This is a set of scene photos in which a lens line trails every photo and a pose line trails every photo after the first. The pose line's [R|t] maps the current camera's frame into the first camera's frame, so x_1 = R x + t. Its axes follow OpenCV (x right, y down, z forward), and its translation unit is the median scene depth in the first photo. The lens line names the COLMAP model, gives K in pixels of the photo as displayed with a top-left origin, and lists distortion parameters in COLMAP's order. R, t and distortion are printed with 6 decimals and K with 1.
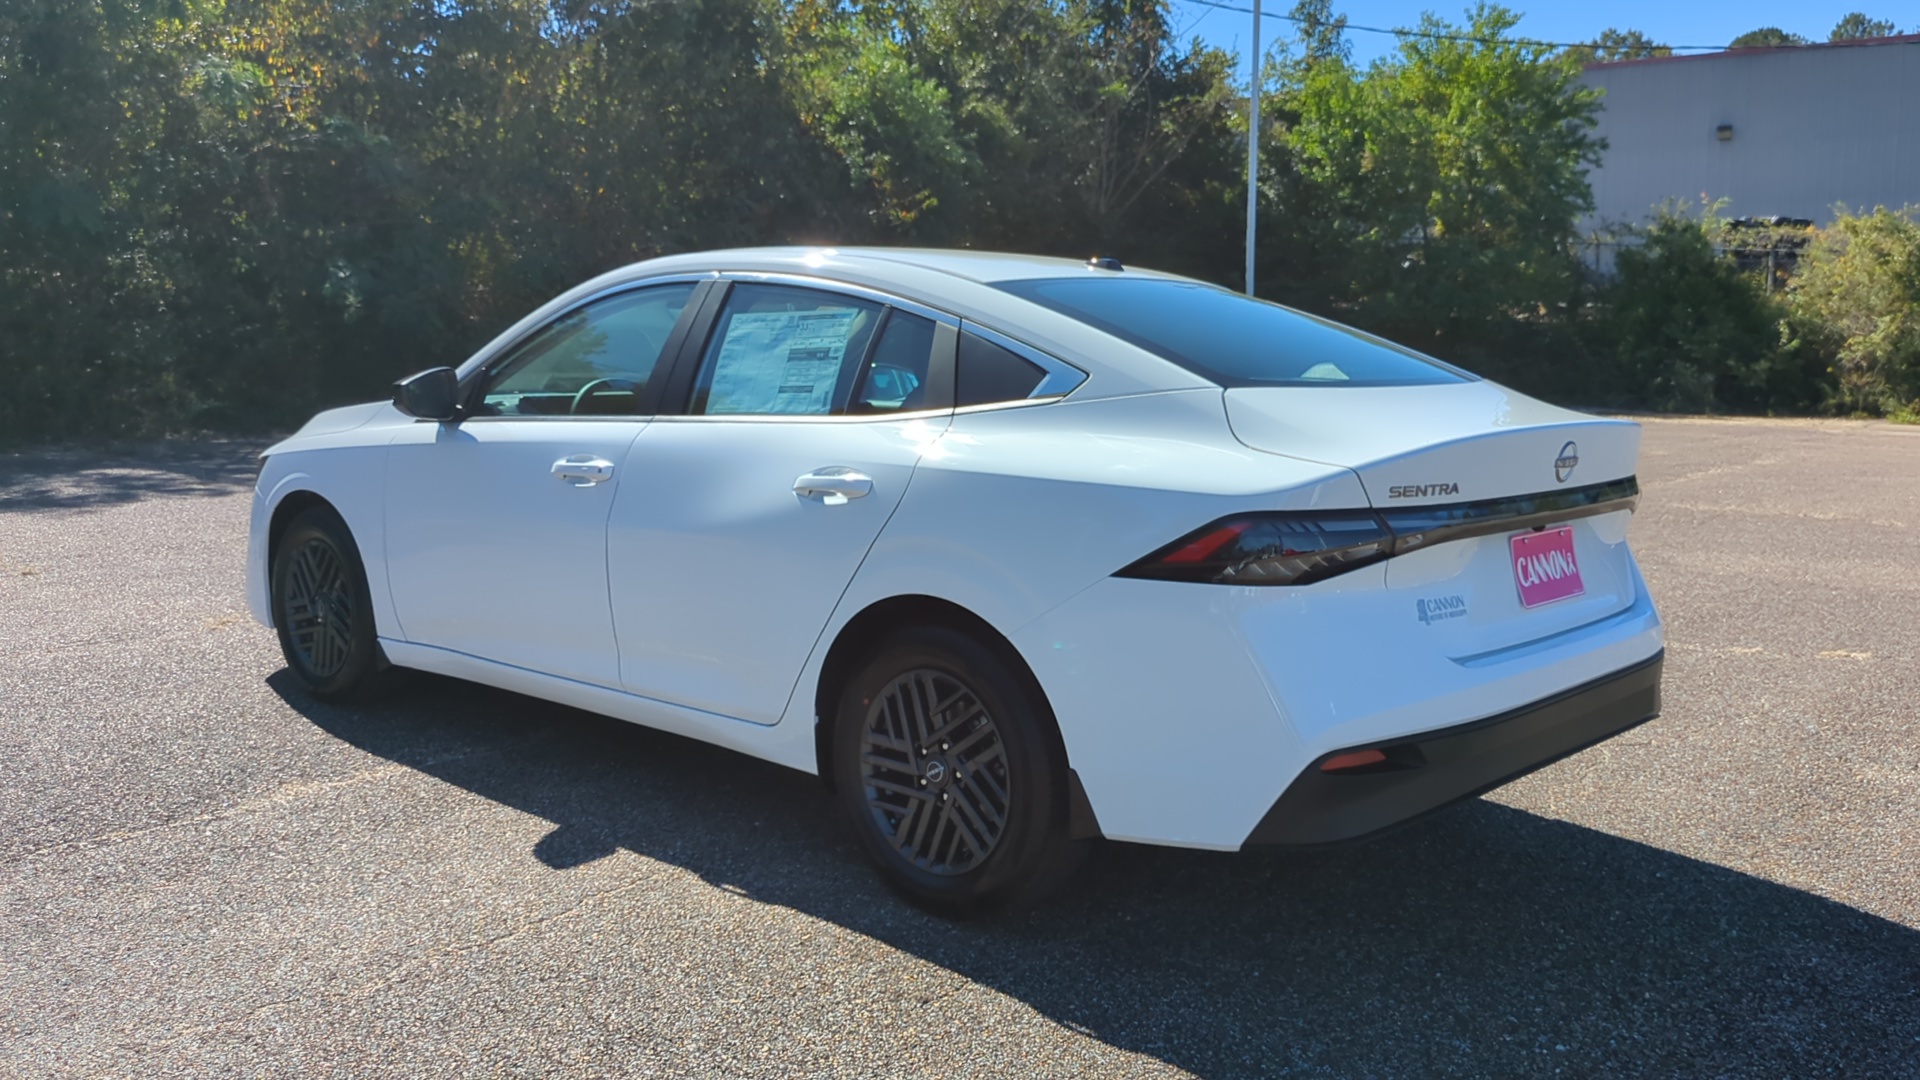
lens RADIAL K [[1656.9, 0, 957.6], [0, 1656.9, 531.0], [0, 0, 1]] dist [0.056164, -0.090173]
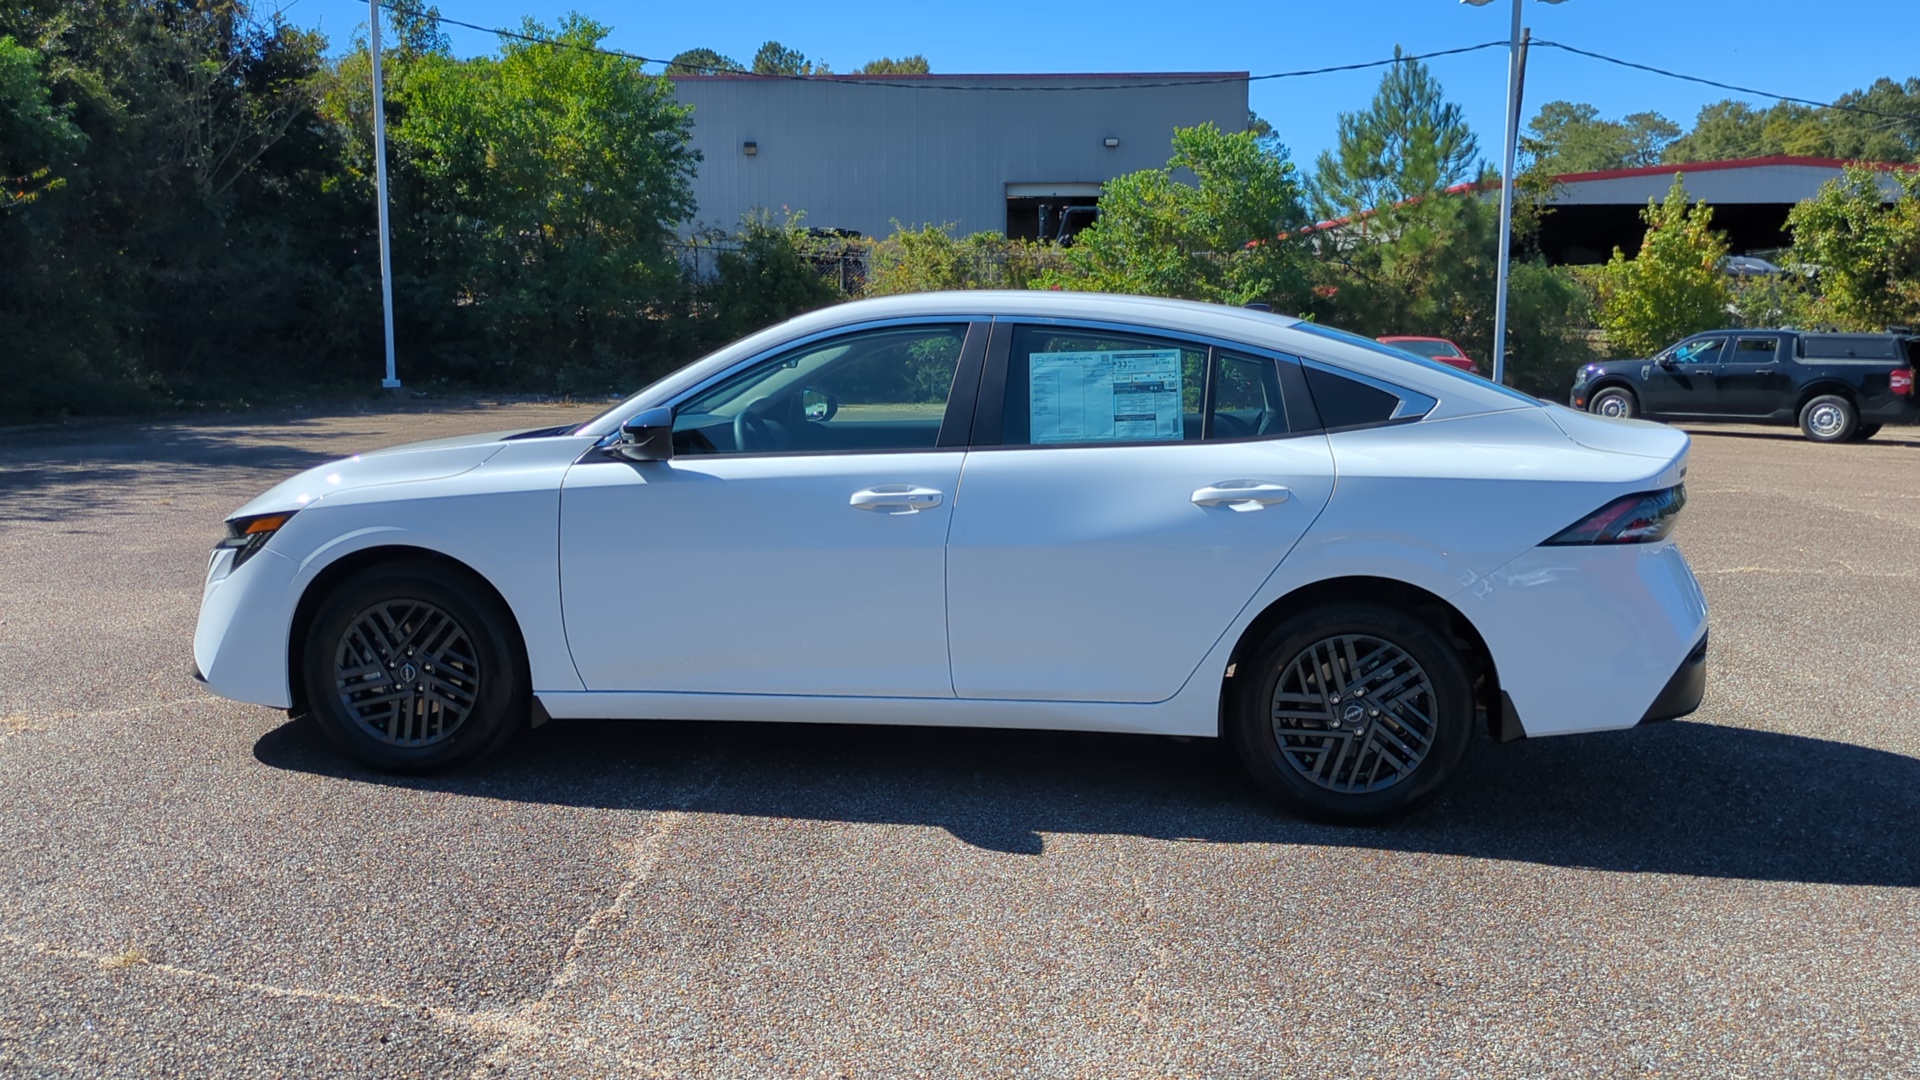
lens RADIAL K [[1656.9, 0, 957.6], [0, 1656.9, 531.0], [0, 0, 1]] dist [0.056164, -0.090173]
pose [[0.816110, -0.074729, 0.573044, -0.714401], [0.071022, 0.997057, 0.028876, -0.039134], [-0.573515, 0.017132, 0.819016, 0.088991]]
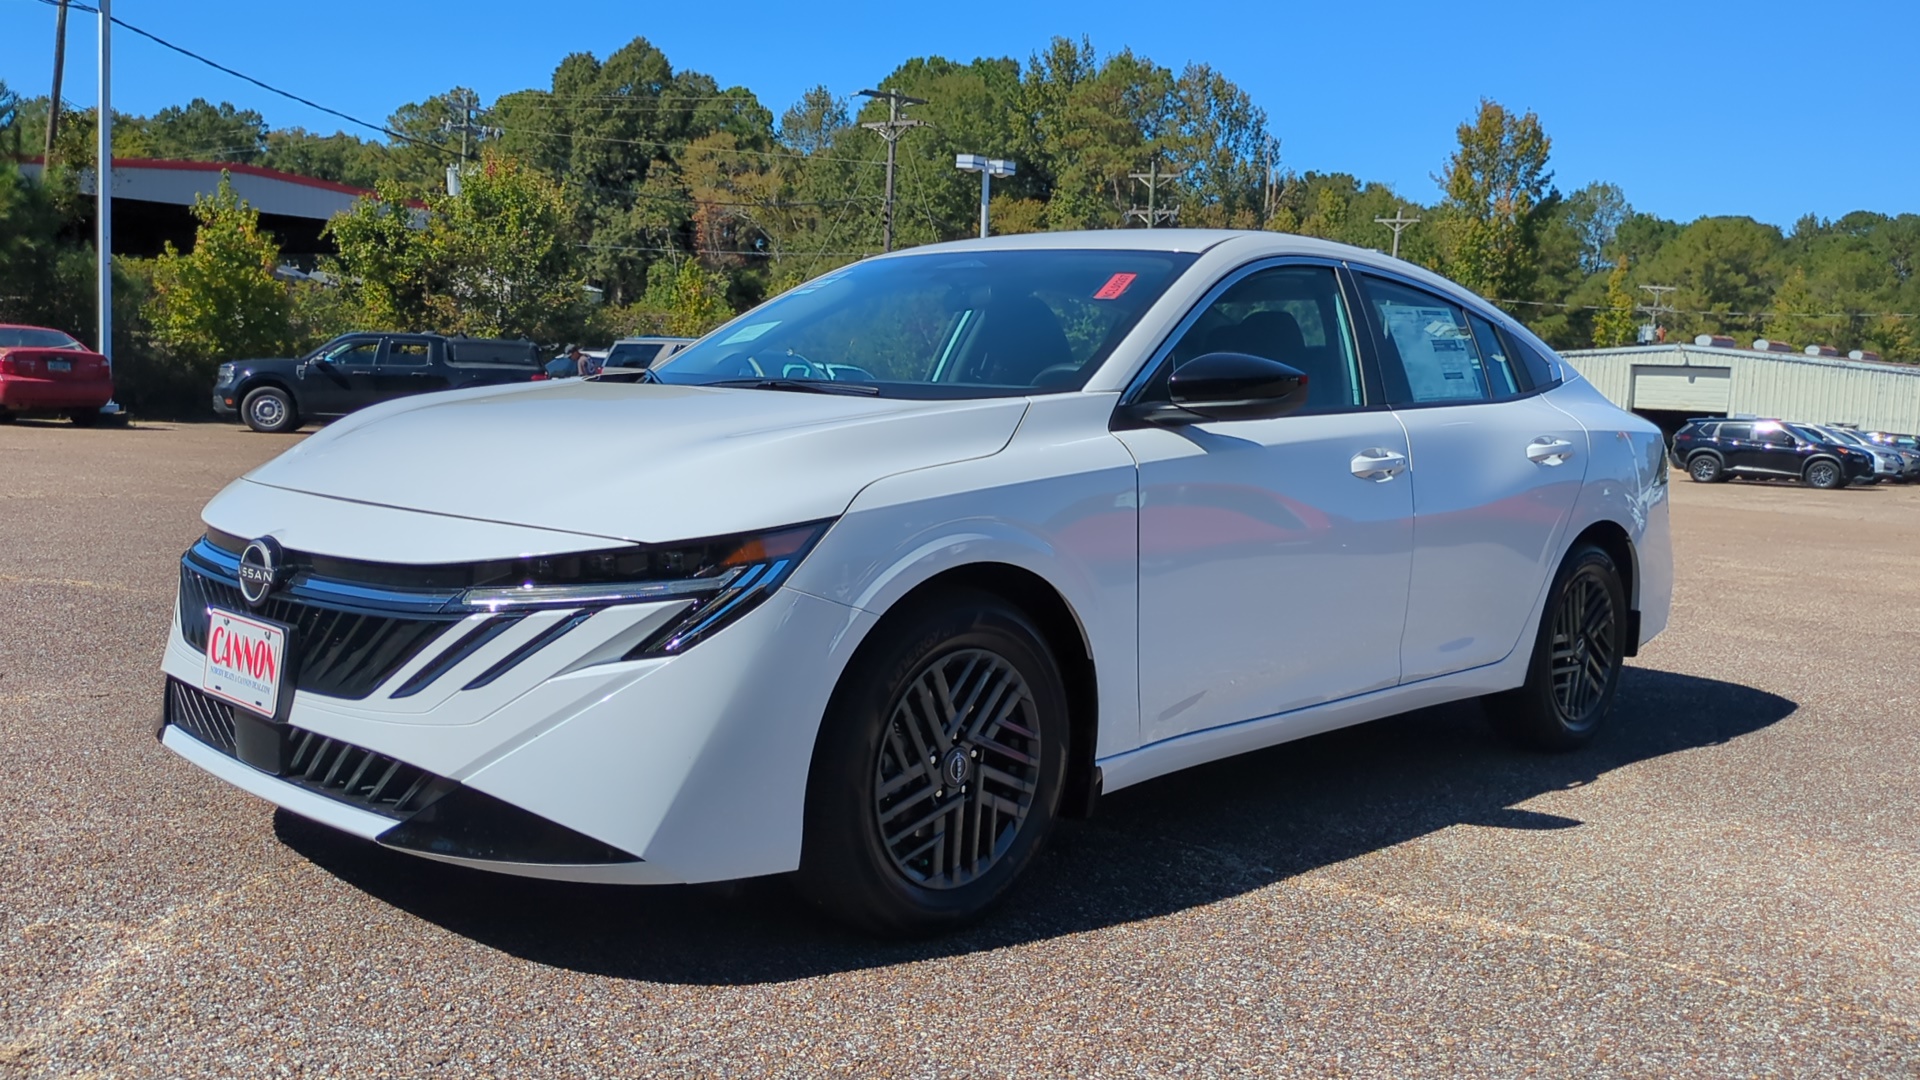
lens RADIAL K [[1656.9, 0, 957.6], [0, 1656.9, 531.0], [0, 0, 1]] dist [0.056164, -0.090173]
pose [[0.013696, -0.101314, 0.994760, -1.028477], [0.080526, 0.991734, 0.099897, -0.099283], [-0.996658, 0.078736, 0.021741, 1.078025]]
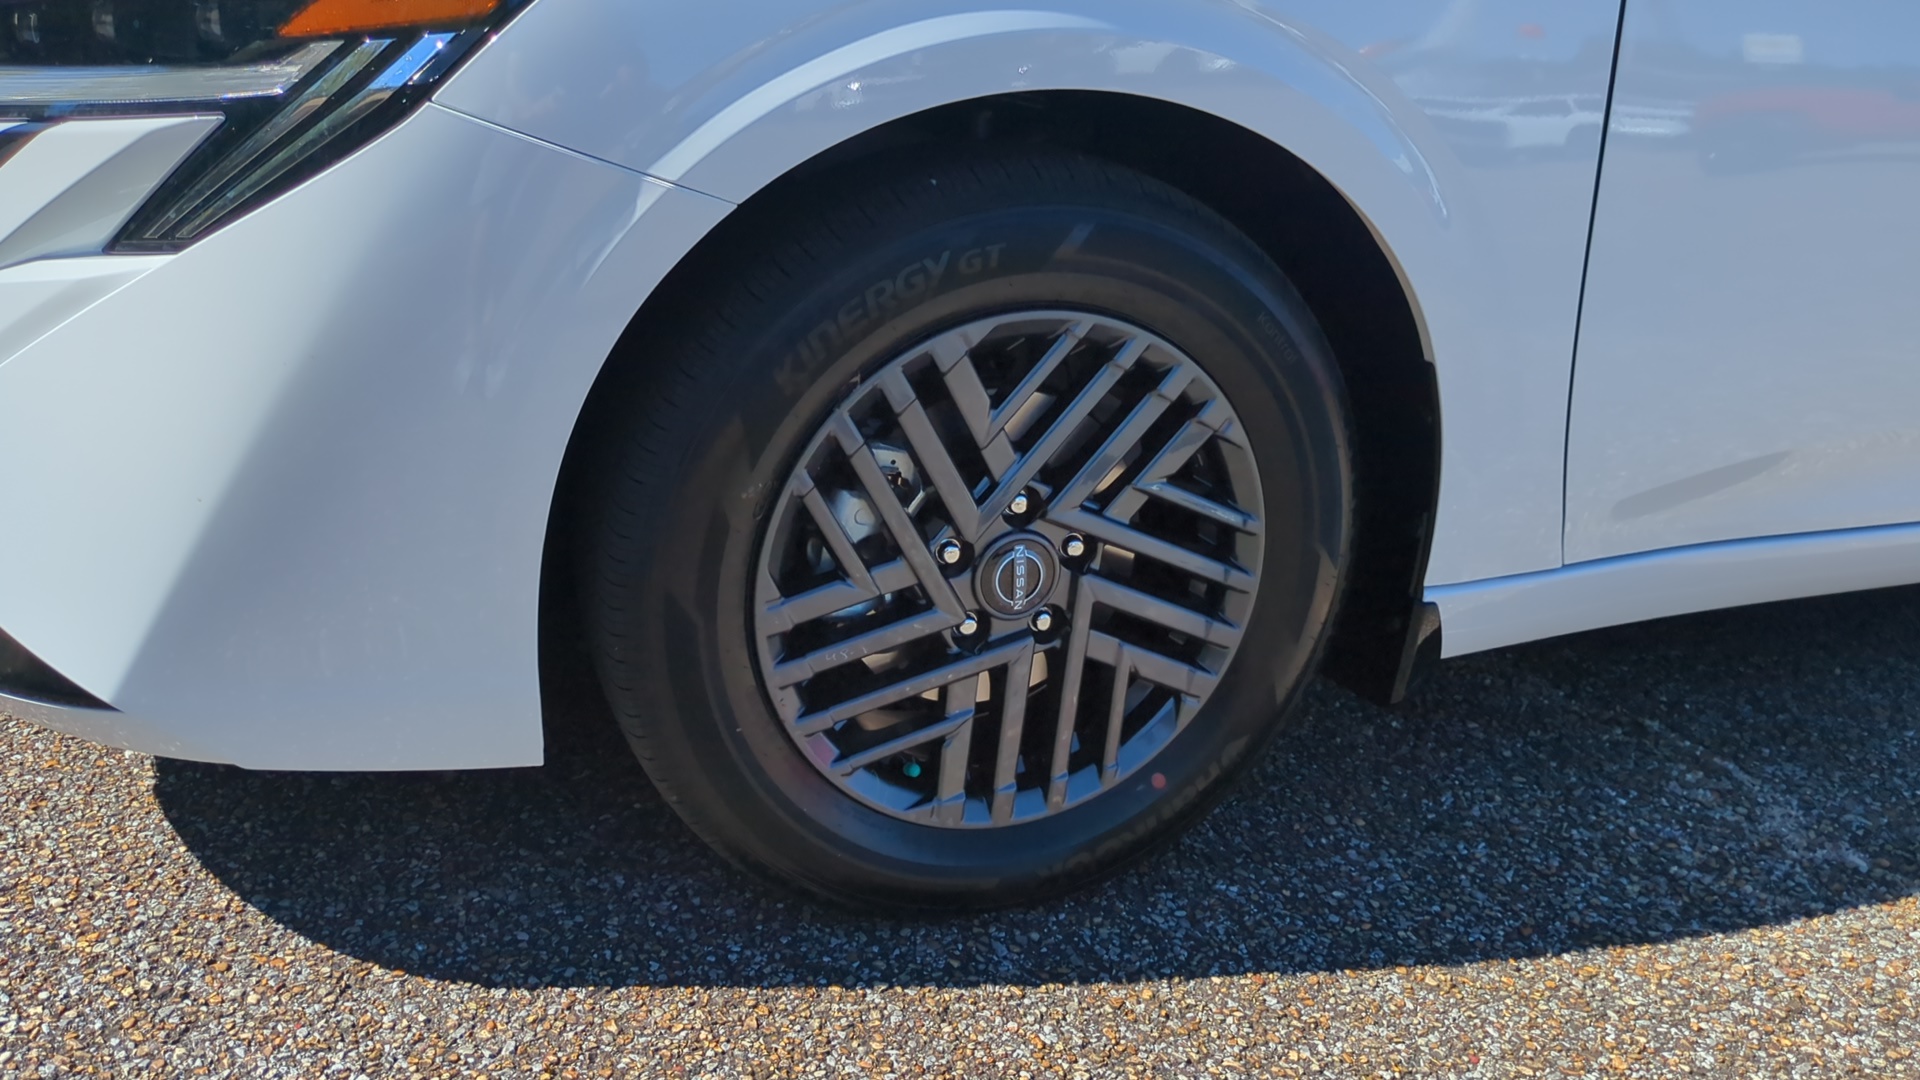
lens RADIAL K [[1656.9, 0, 957.6], [0, 1656.9, 531.0], [0, 0, 1]] dist [0.056164, -0.090173]
pose [[0.446715, -0.308367, 0.839854, -0.646292], [0.051864, 0.946071, 0.319780, -0.043020], [-0.893172, -0.099292, 0.438617, 0.989193]]
